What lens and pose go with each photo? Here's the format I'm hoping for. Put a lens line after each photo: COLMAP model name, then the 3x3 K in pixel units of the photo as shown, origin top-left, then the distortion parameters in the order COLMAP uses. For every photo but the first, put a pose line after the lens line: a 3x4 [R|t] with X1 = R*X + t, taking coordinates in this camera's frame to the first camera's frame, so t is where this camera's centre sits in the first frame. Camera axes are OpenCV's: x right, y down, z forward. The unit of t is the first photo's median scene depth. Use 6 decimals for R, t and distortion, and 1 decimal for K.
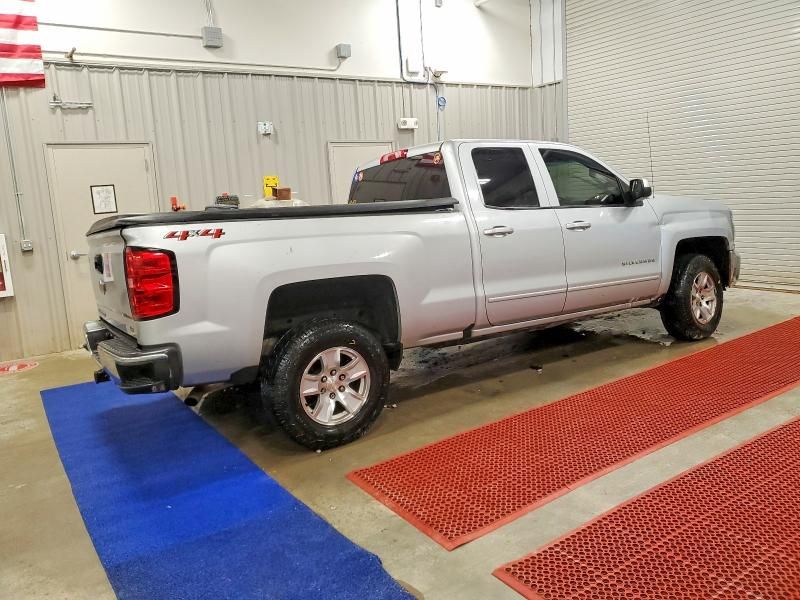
lens RADIAL K [[617.8, 0, 399.5], [0, 617.8, 298.2], [0, 0, 1]] dist [0.002547, 0.009860]
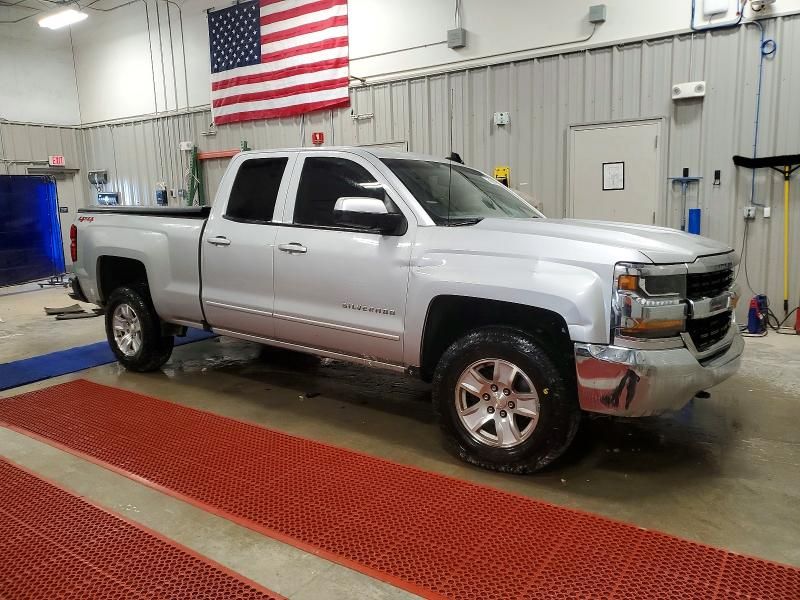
lens RADIAL K [[658.9, 0, 400.7], [0, 658.9, 300.6], [0, 0, 1]] dist [0.023349, 0.011155]
pose [[0.327429, 0.199990, -0.923469, 0.816281], [-0.153623, 0.975607, 0.156812, -0.143846], [0.932304, 0.090522, 0.350165, 0.549955]]
